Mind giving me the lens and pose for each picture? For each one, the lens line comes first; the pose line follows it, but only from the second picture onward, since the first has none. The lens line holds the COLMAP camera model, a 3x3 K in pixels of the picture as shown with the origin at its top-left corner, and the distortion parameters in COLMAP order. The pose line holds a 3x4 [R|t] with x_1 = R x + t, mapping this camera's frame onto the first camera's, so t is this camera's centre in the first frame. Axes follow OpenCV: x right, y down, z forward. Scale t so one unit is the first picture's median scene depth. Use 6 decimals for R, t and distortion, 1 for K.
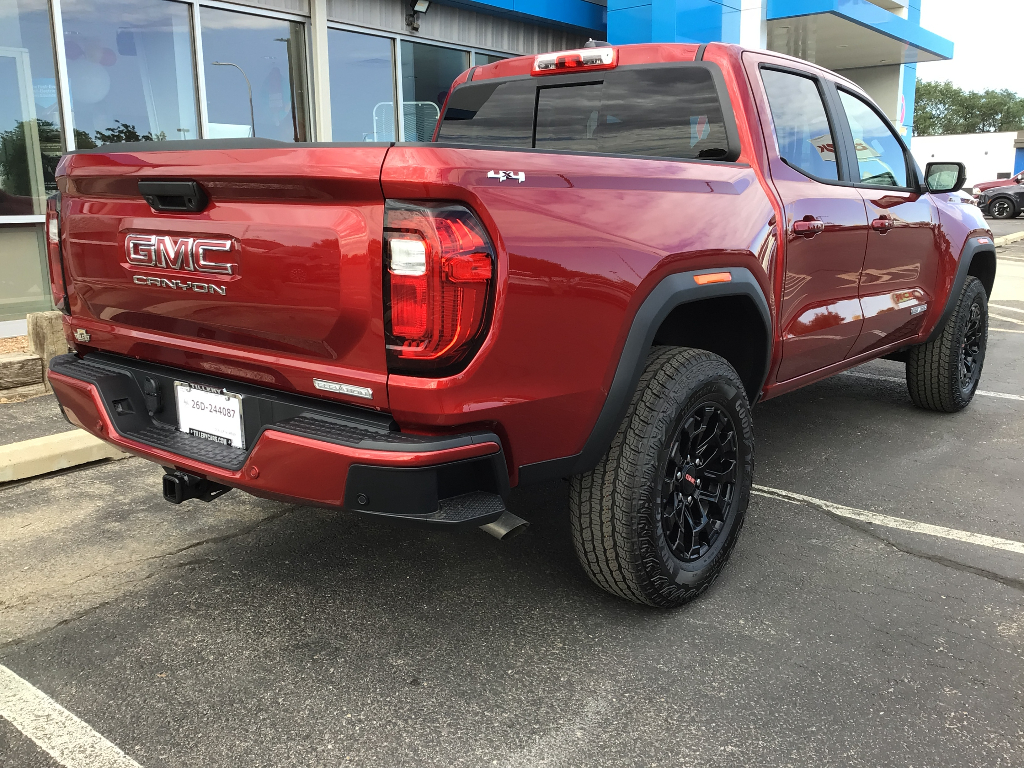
lens RADIAL K [[925.1, 0, 513.3], [0, 925.1, 385.2], [0, 0, 1]] dist [0.078507, -0.127799]
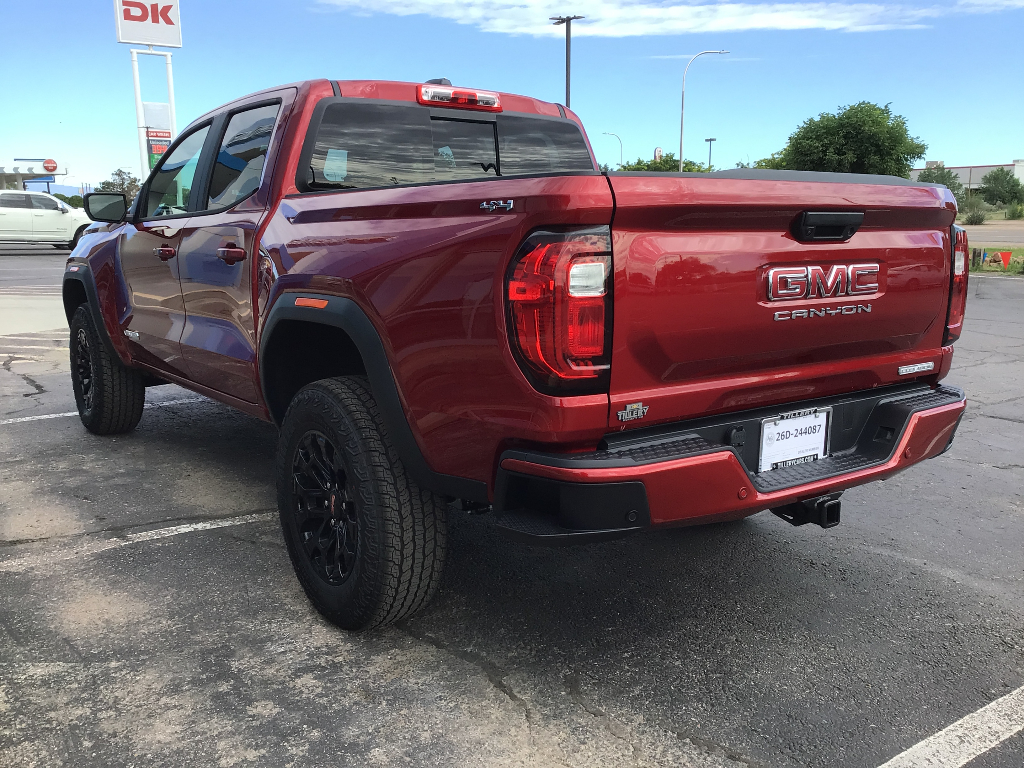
lens RADIAL K [[925.1, 0, 517.4], [0, 925.1, 386.2], [0, 0, 1]] dist [0.078507, -0.127799]
pose [[0.257050, -0.167985, 0.951686, -1.313385], [0.200028, 0.972699, 0.117667, -0.198231], [-0.945470, 0.160118, 0.283634, 0.955227]]
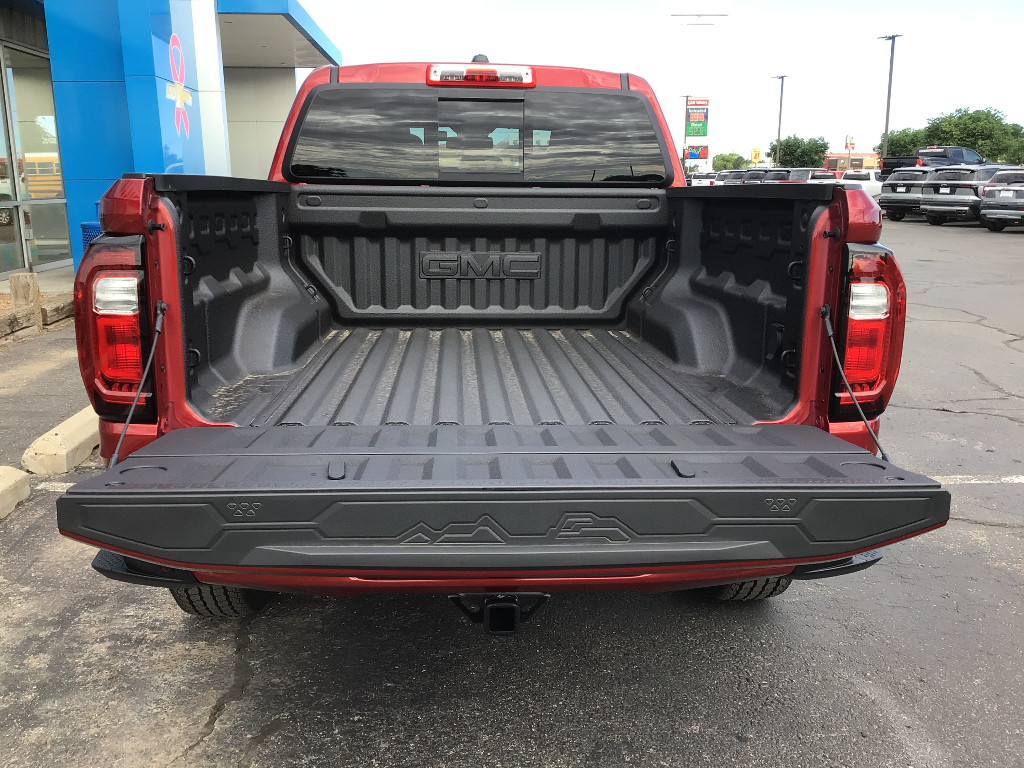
lens RADIAL K [[925.1, 0, 511.6], [0, 925.1, 381.4], [0, 0, 1]] dist [0.078507, -0.127799]
pose [[0.739489, -0.132518, 0.659996, -0.796753], [0.129389, 0.990132, 0.053832, -0.117268], [-0.660617, 0.045589, 0.749338, 0.385817]]
